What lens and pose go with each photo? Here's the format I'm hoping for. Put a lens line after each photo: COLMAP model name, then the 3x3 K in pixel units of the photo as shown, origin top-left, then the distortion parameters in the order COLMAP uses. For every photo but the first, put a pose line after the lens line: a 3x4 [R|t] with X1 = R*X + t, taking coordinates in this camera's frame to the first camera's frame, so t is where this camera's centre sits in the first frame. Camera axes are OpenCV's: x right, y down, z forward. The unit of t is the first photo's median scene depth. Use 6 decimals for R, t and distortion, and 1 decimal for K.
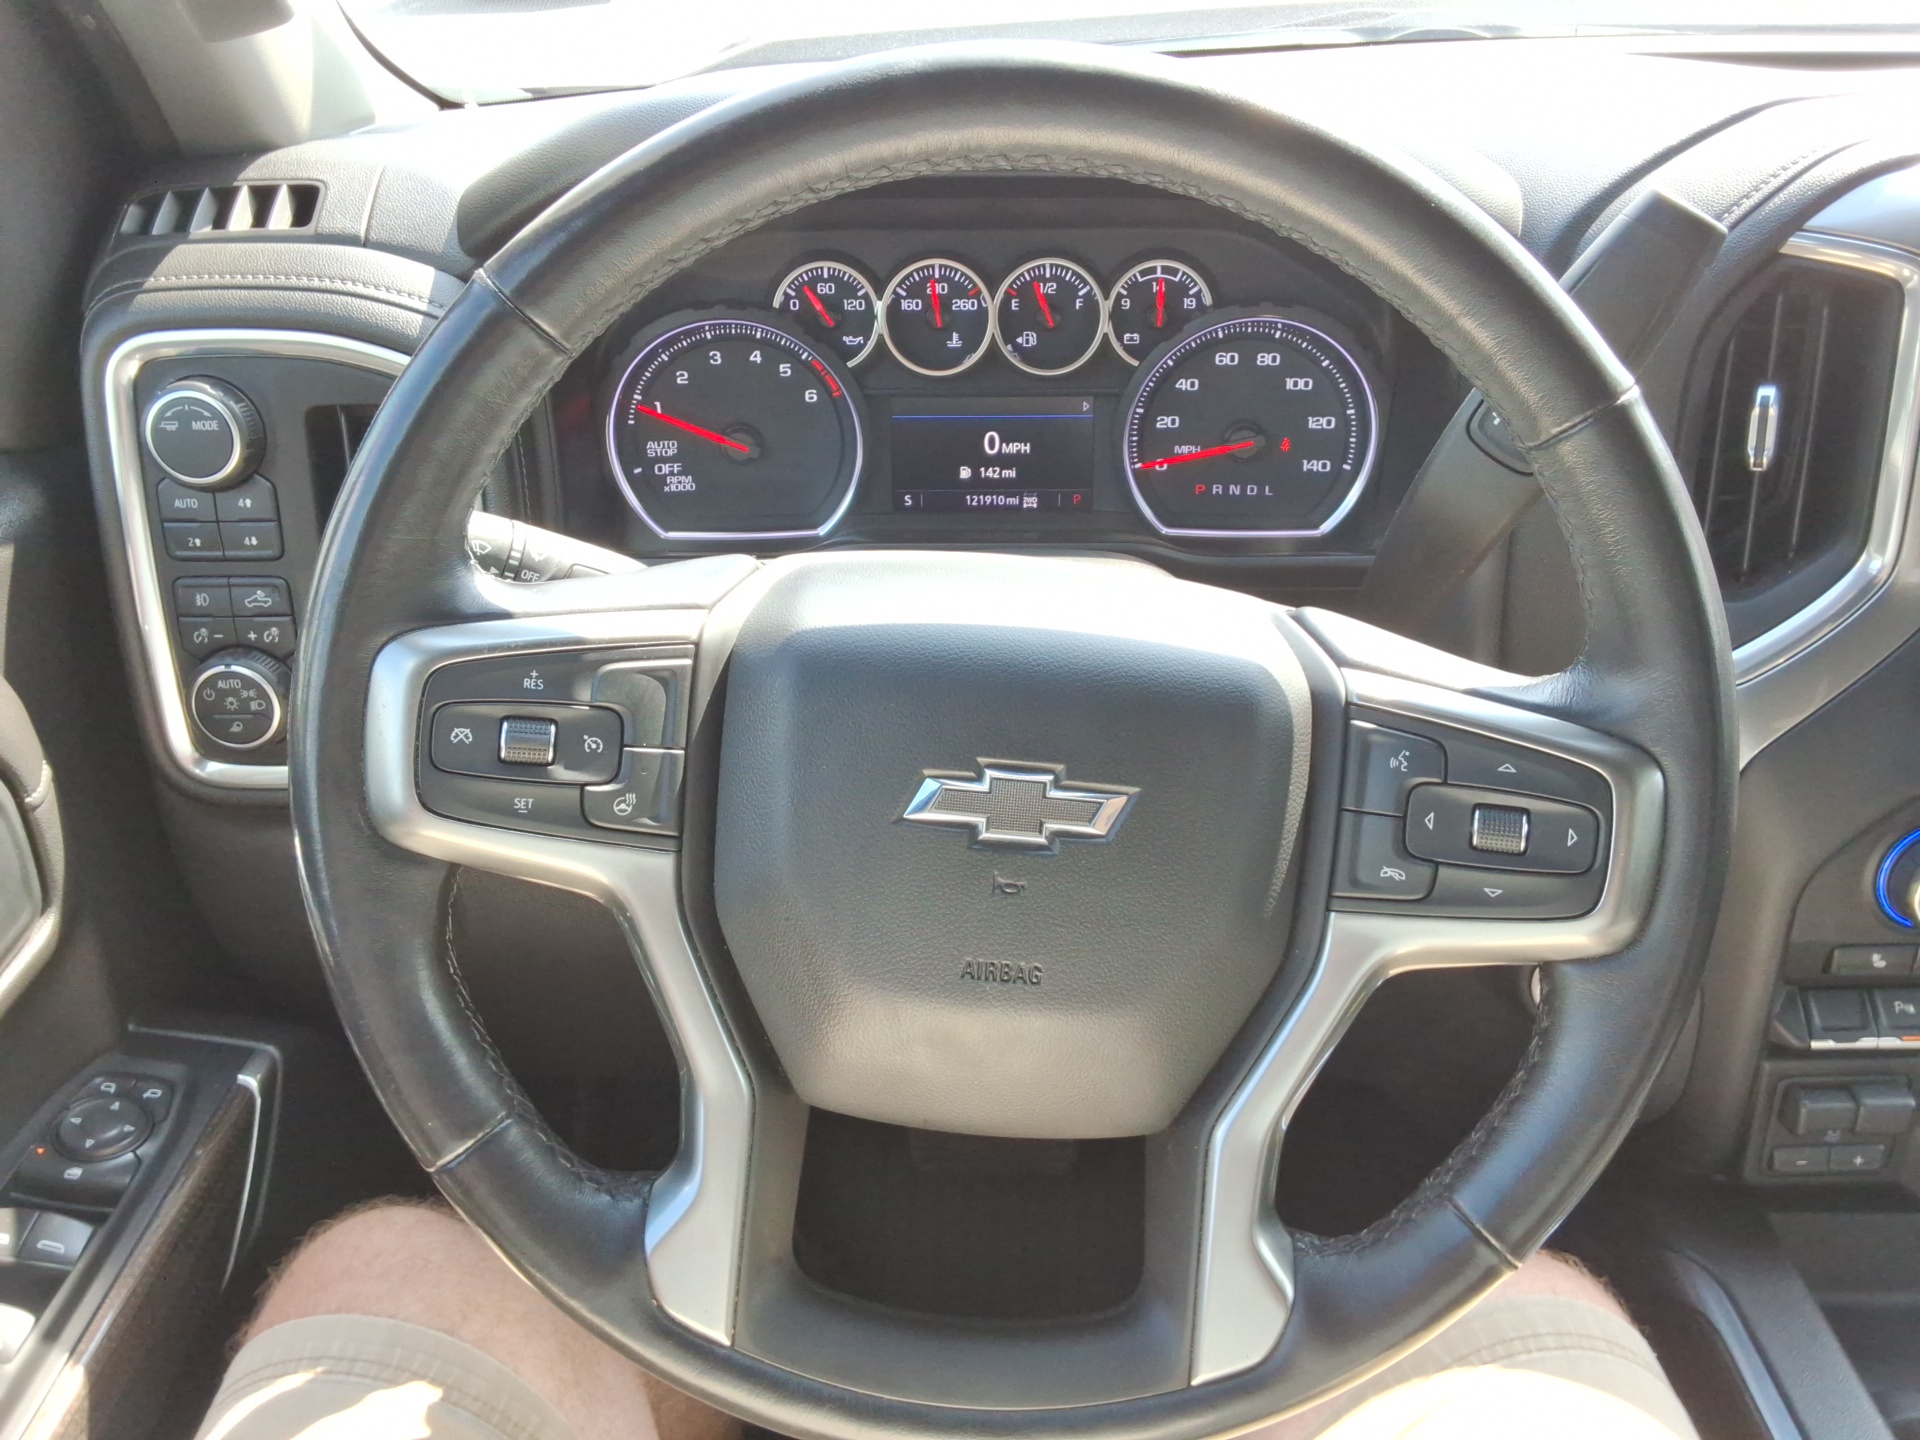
lens RADIAL K [[1551.1, 0, 981.1], [0, 1551.1, 709.2], [0, 0, 1]] dist [0.107708, -0.169707]
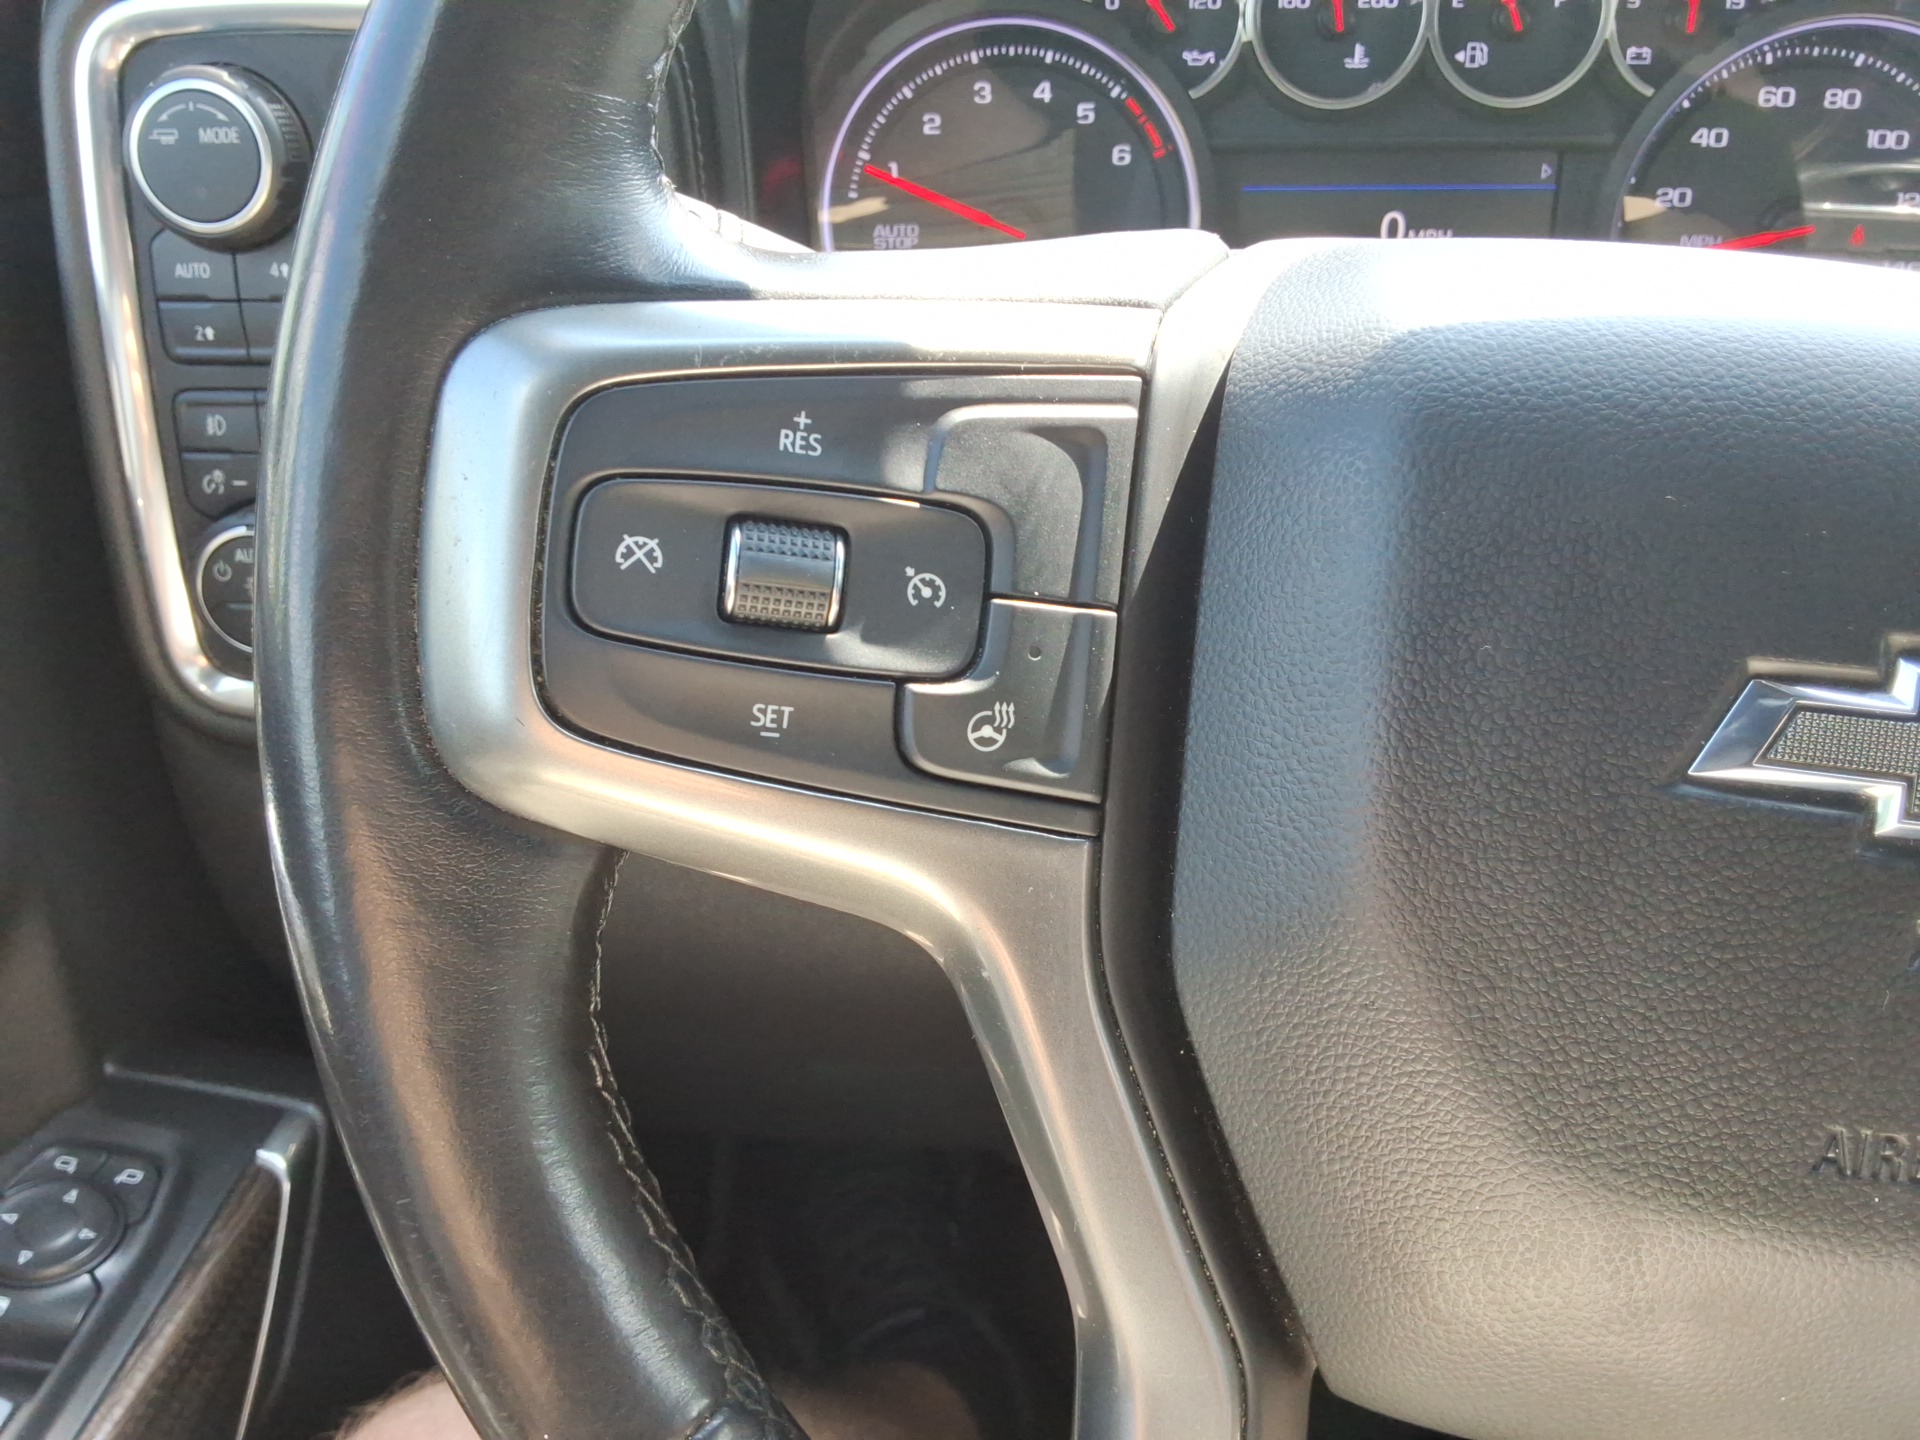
lens RADIAL K [[1551.1, 0, 967.8], [0, 1551.1, 712.5], [0, 0, 1]] dist [0.107708, -0.169707]
pose [[0.997063, 0.027391, -0.071524, -0.132433], [-0.026902, 0.999608, 0.007785, 0.034860], [0.071709, -0.005838, 0.997409, 0.365028]]
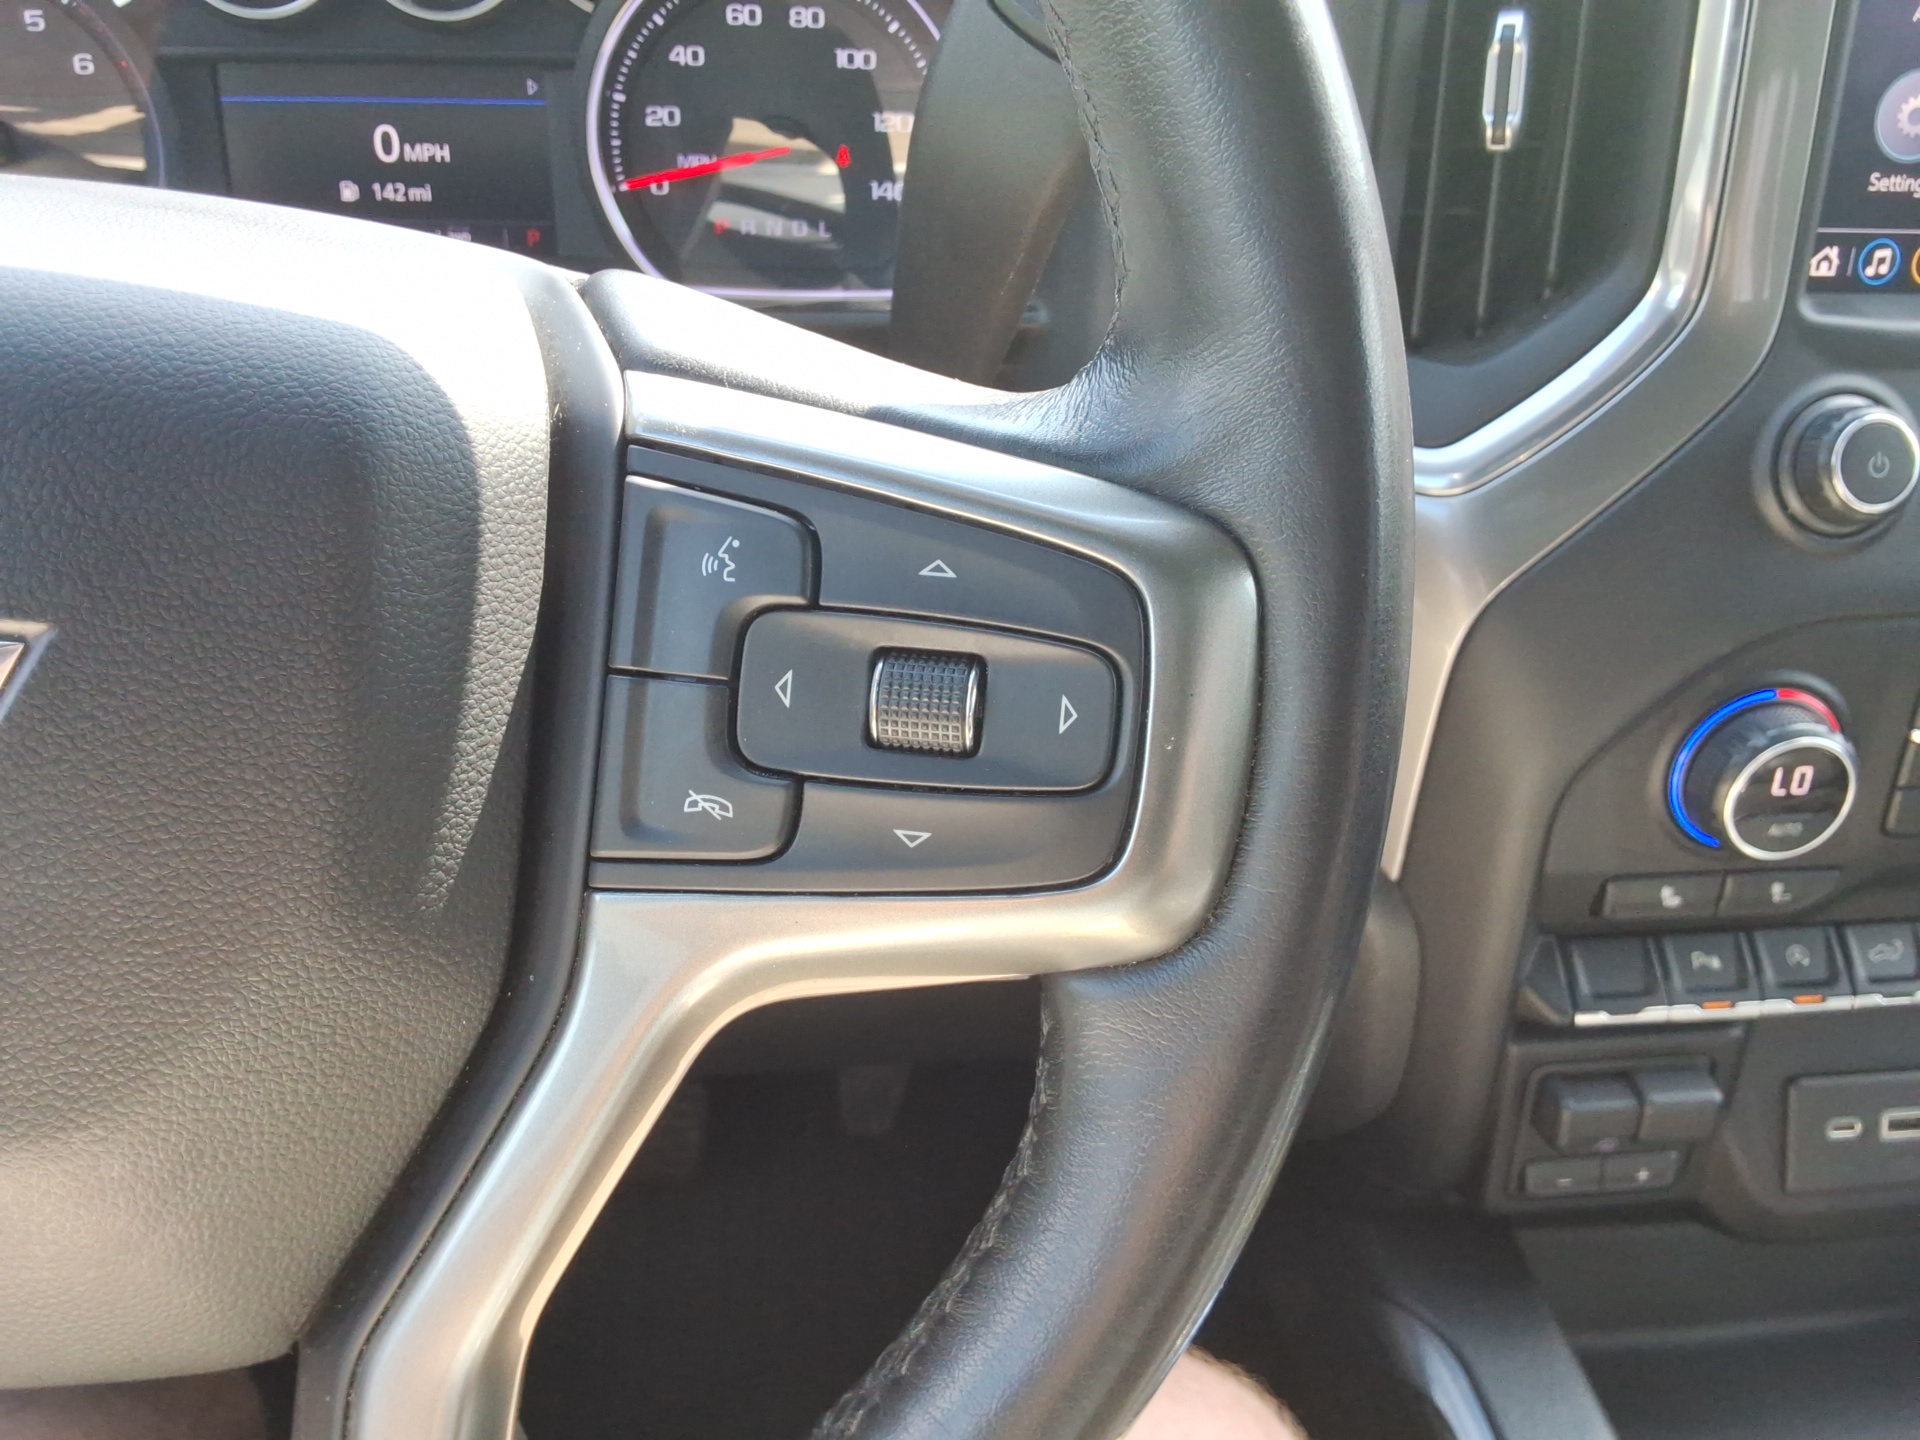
lens RADIAL K [[1551.1, 0, 985.1], [0, 1551.1, 706.3], [0, 0, 1]] dist [0.107708, -0.169707]
pose [[0.992925, -0.023804, 0.116331, 0.191882], [0.017861, 0.998494, 0.051868, 0.035383], [-0.117391, -0.049423, 0.991855, 0.352971]]
